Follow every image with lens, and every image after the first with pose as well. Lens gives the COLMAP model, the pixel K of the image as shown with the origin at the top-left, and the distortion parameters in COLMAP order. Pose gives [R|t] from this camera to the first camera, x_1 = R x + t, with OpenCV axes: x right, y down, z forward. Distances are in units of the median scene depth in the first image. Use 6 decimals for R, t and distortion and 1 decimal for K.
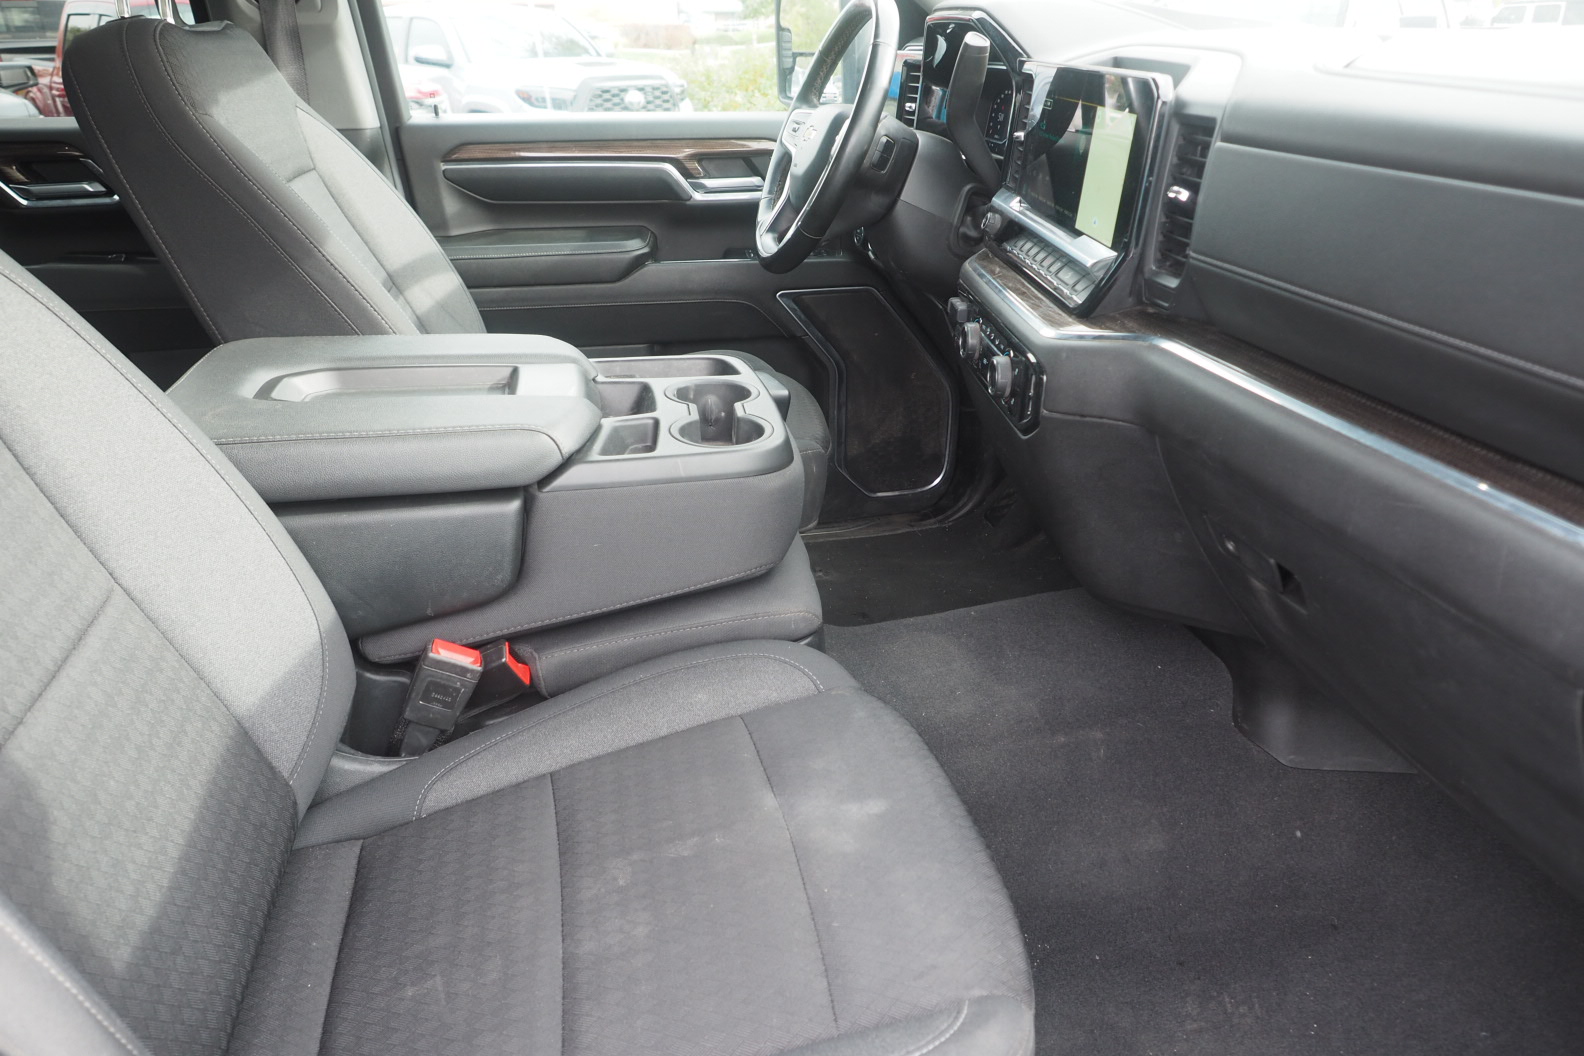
lens RADIAL K [[1138.6, 0, 790.7], [0, 1138.6, 532.3], [0, 0, 1]] dist [-0.024906, -0.000469]
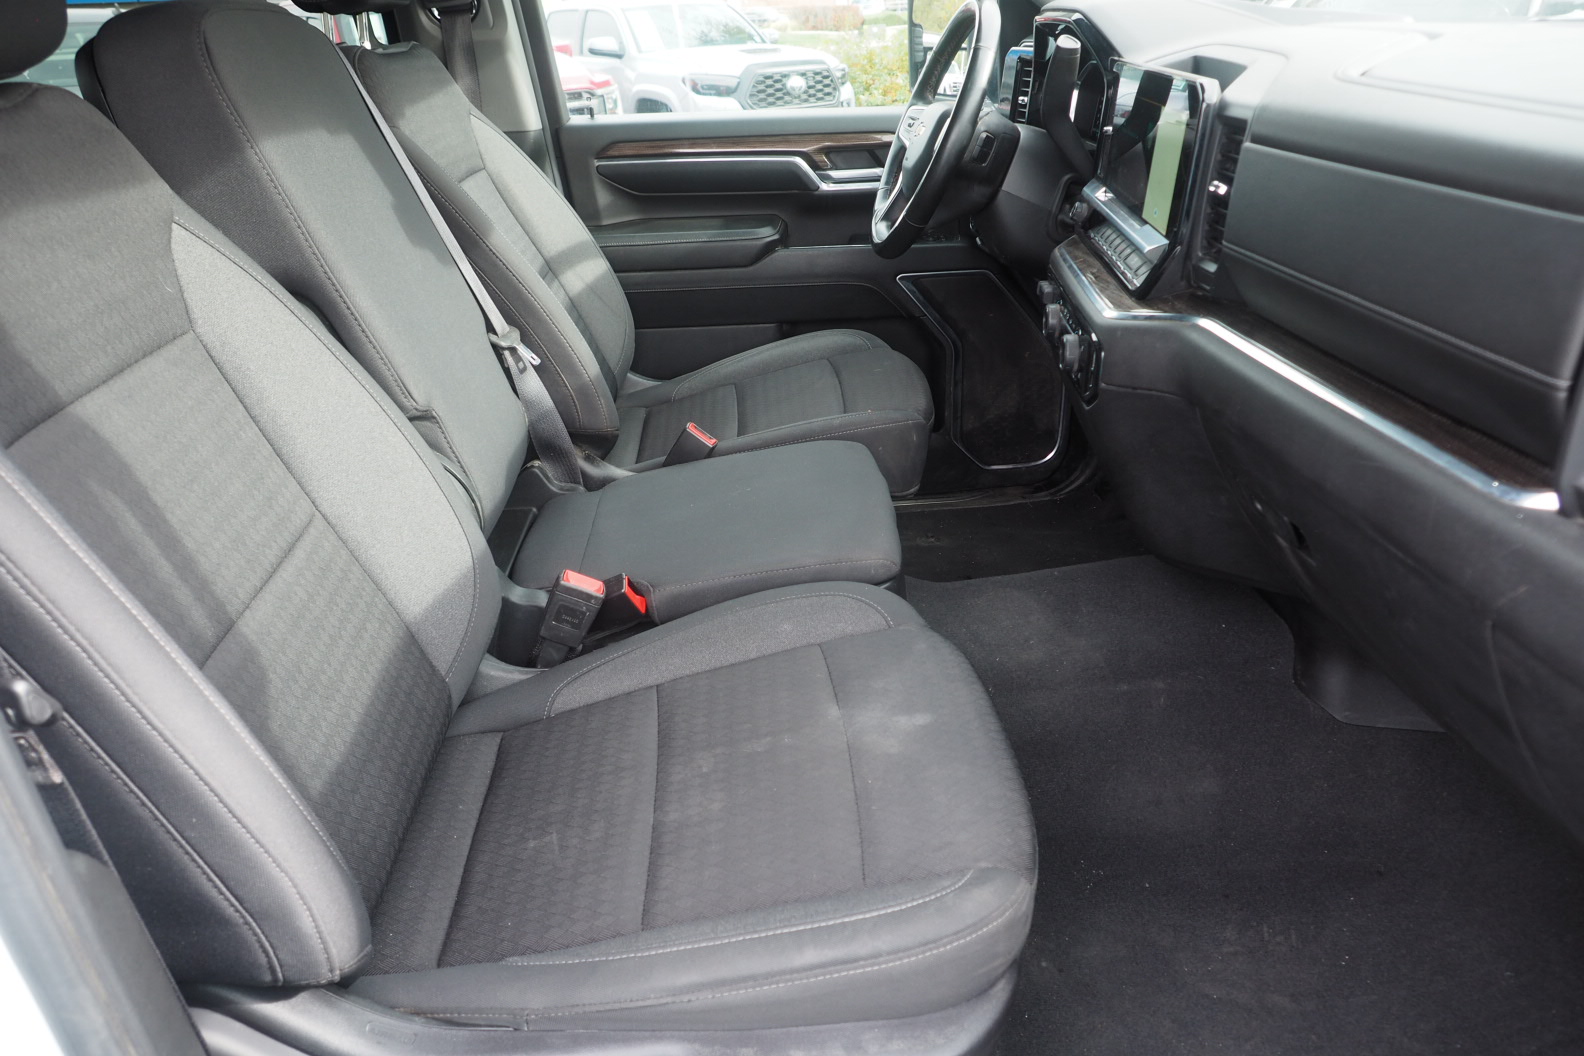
lens RADIAL K [[1138.6, 0, 793.9], [0, 1138.6, 526.2], [0, 0, 1]] dist [-0.024906, -0.000469]
pose [[0.990362, 0.026318, -0.135979, 0.078426], [-0.024772, 0.999608, 0.013049, 0.024863], [0.136269, -0.009555, 0.990626, -0.138903]]
